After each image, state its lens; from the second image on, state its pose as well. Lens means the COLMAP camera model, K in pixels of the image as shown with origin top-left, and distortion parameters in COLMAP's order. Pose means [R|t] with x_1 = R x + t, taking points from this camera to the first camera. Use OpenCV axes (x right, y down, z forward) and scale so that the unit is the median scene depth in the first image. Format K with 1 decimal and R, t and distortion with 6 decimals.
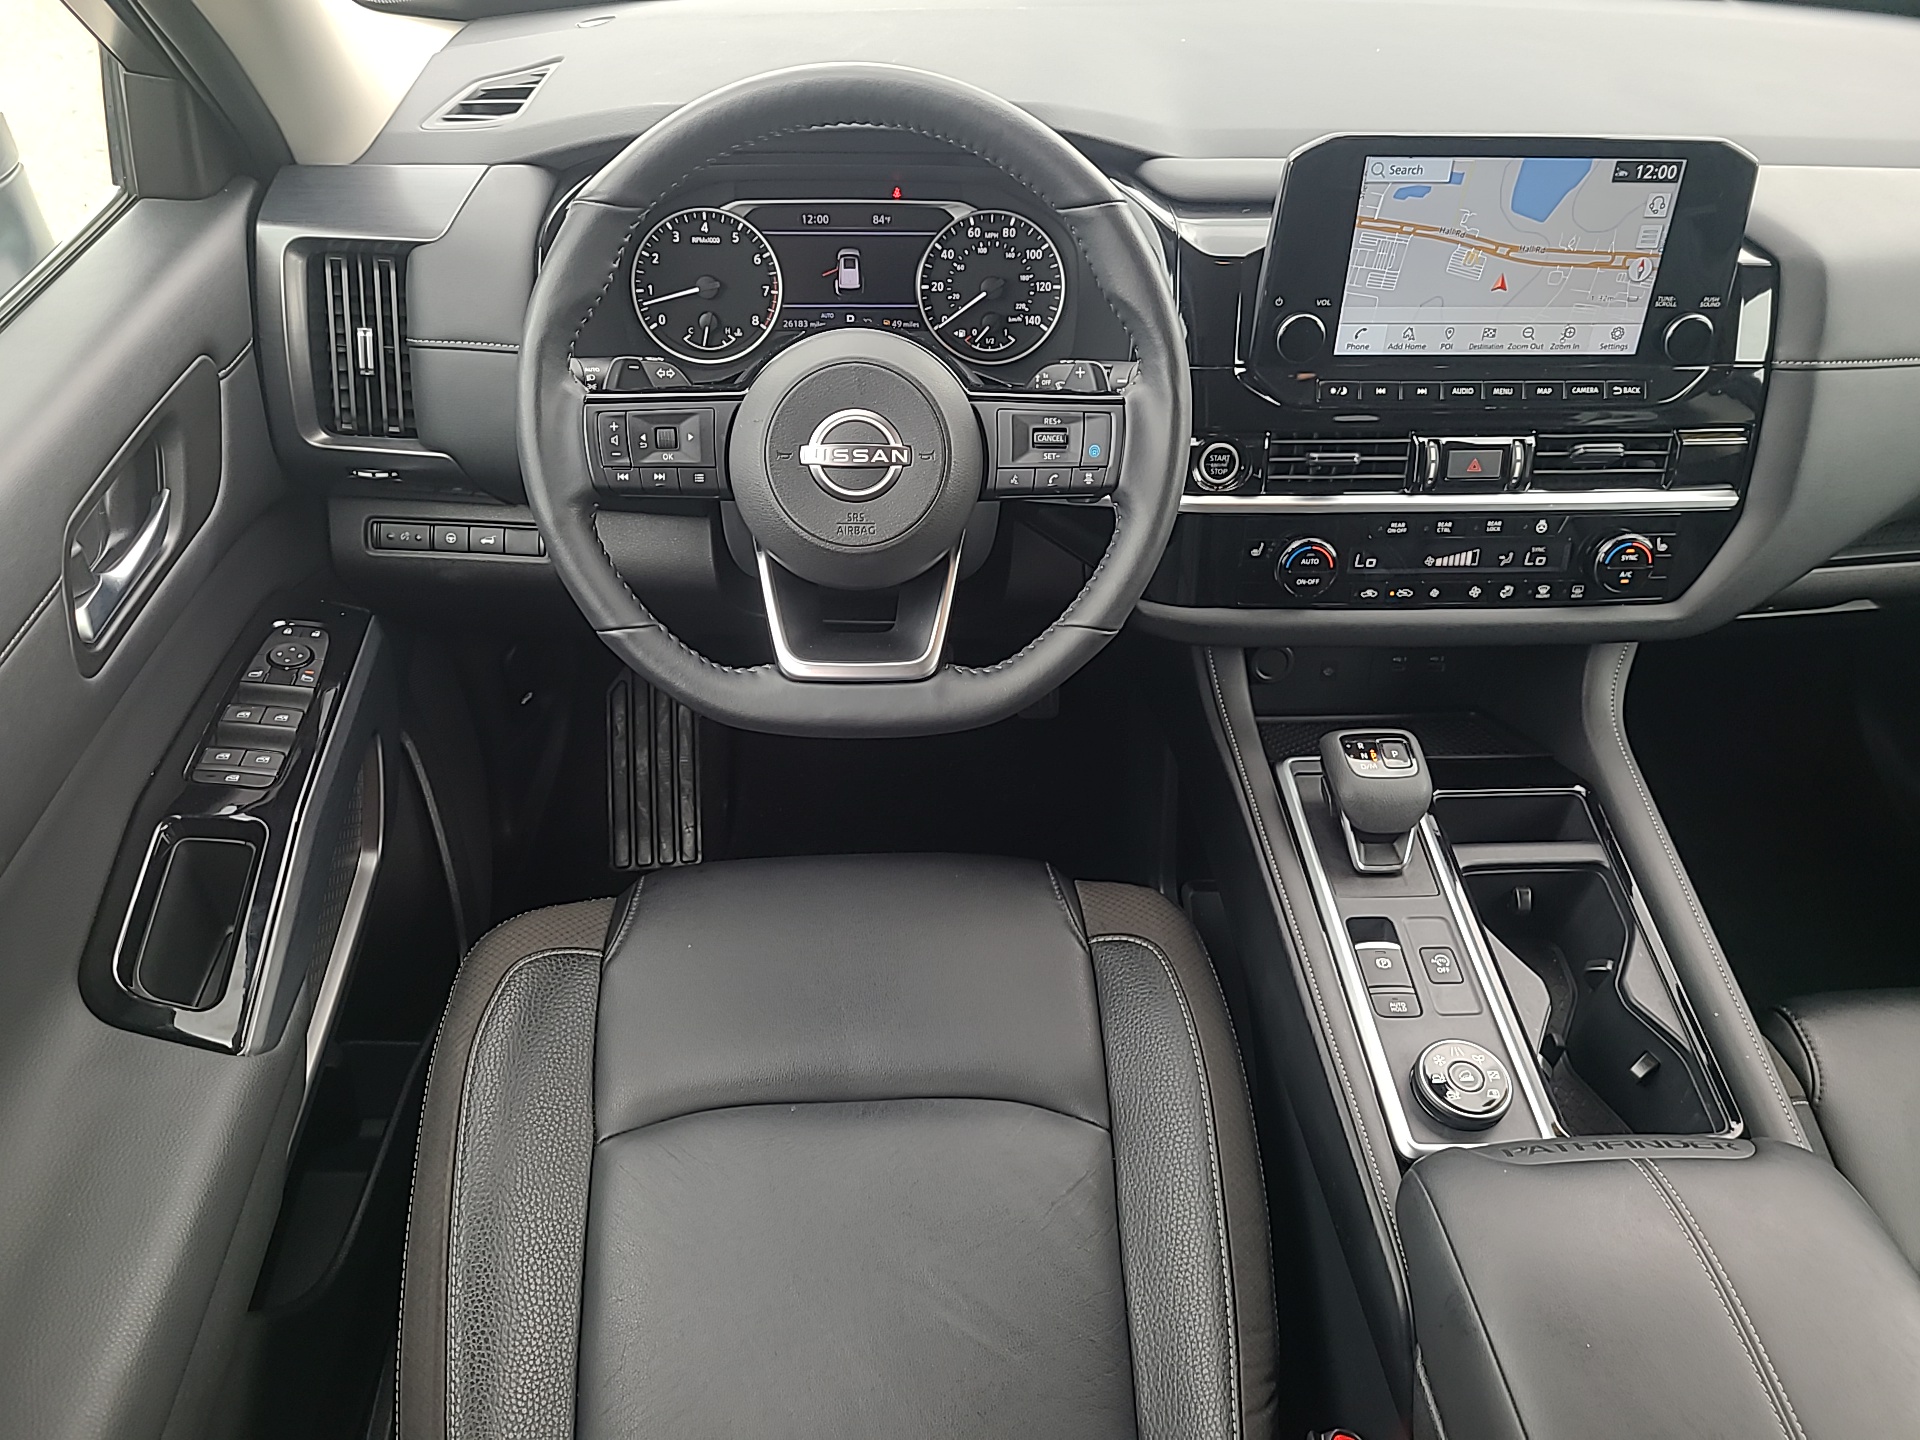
lens RADIAL K [[1450.8, 0, 932.6], [0, 1450.8, 736.1], [0, 0, 1]] dist [0.037732, -0.051141]
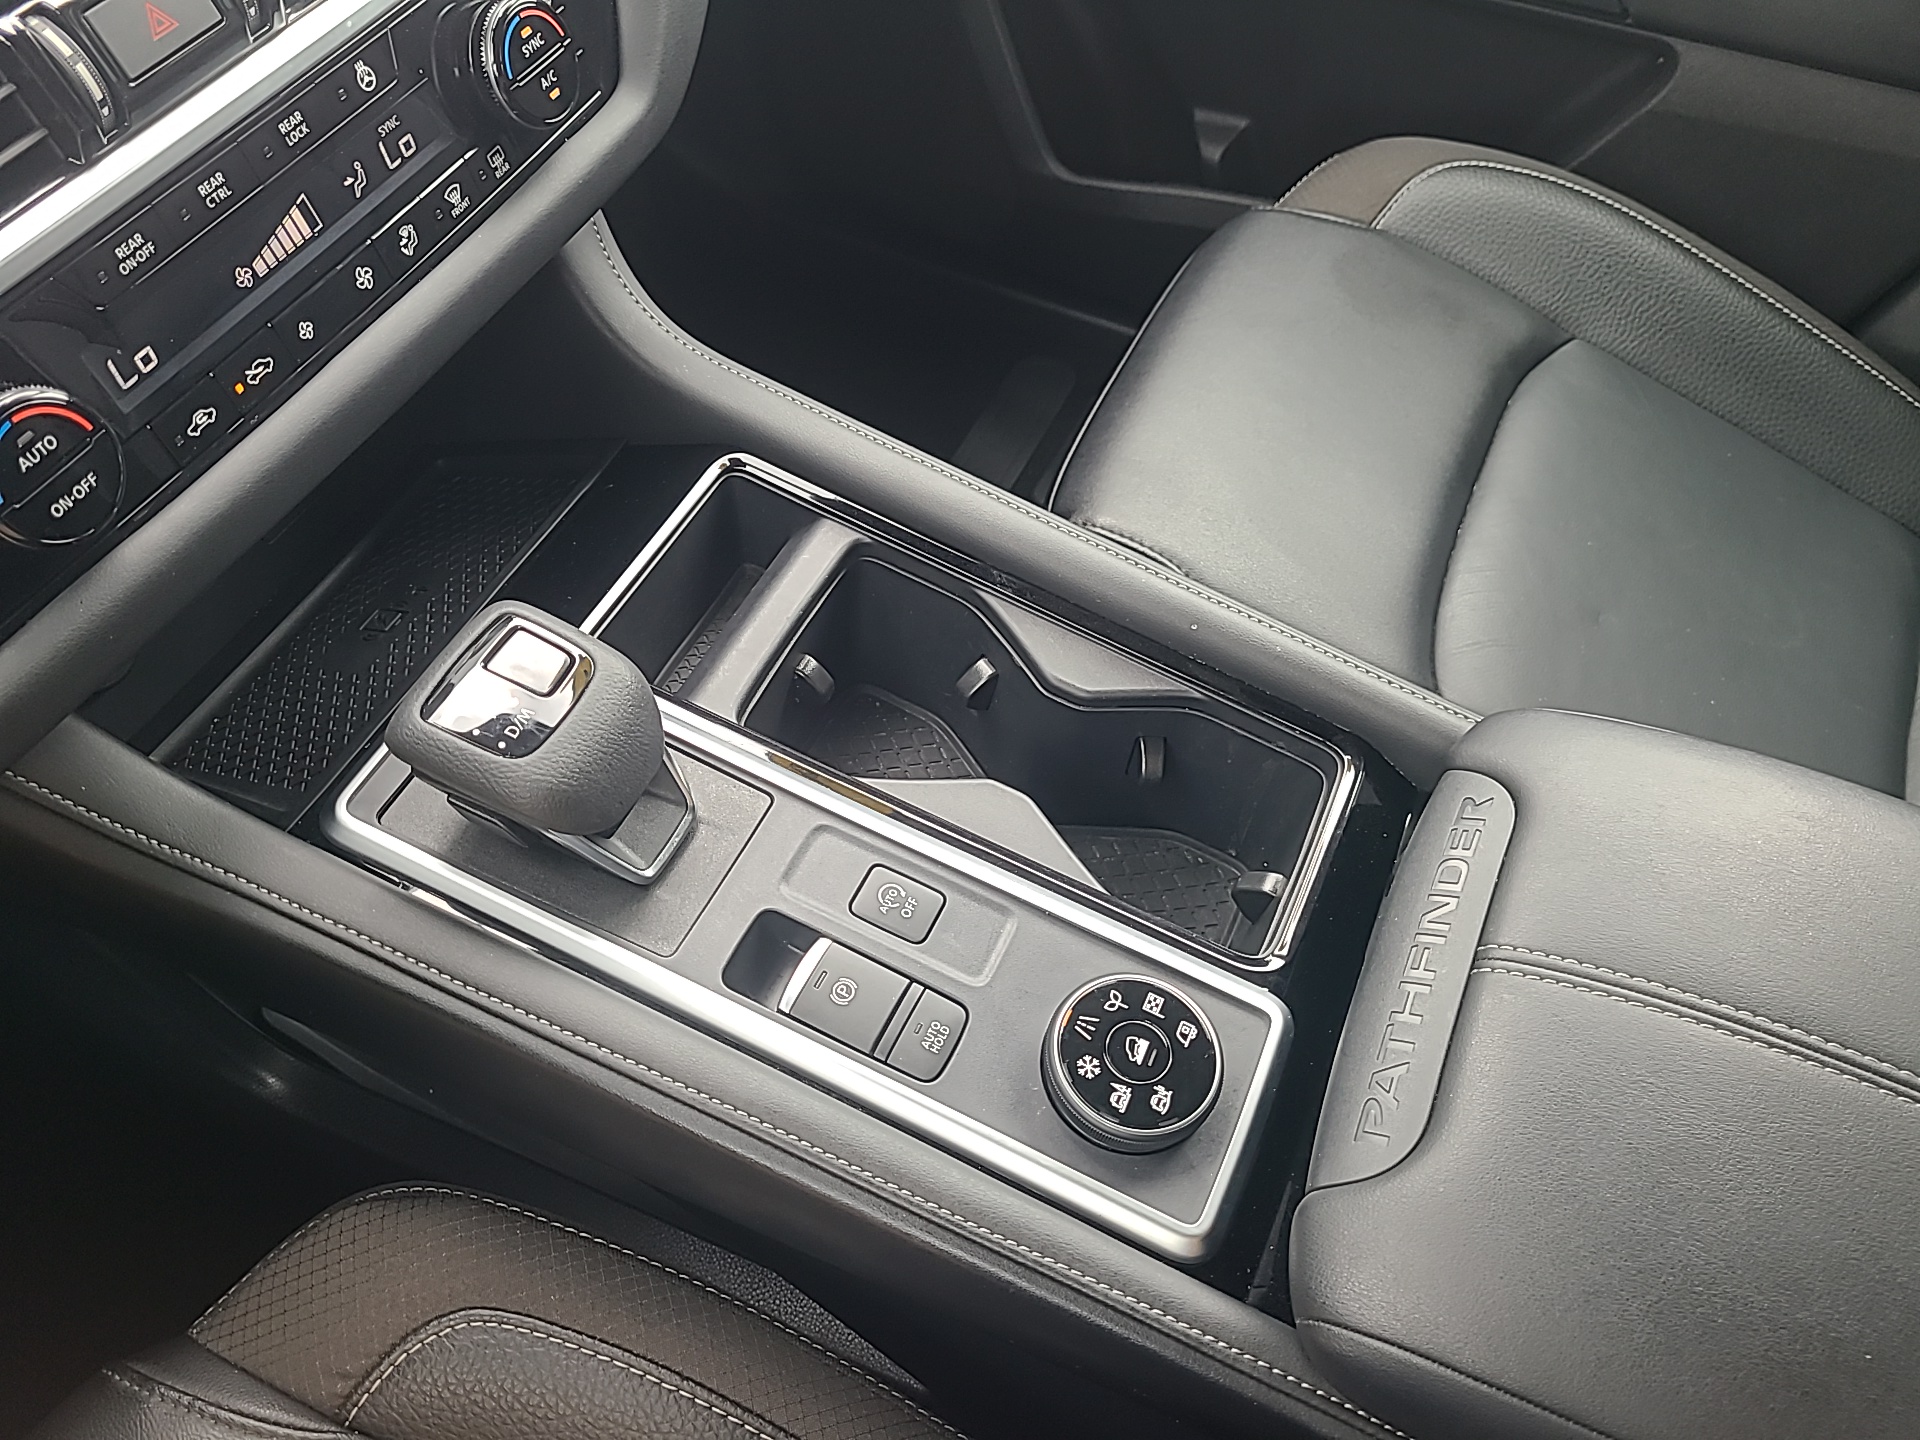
lens RADIAL K [[1450.8, 0, 932.6], [0, 1450.8, 736.1], [0, 0, 1]] dist [0.037732, -0.051141]
pose [[0.482517, -0.719819, 0.499036, 0.129204], [0.567153, 0.690946, 0.448254, -0.107784], [-0.667468, 0.066740, 0.741641, 0.568829]]
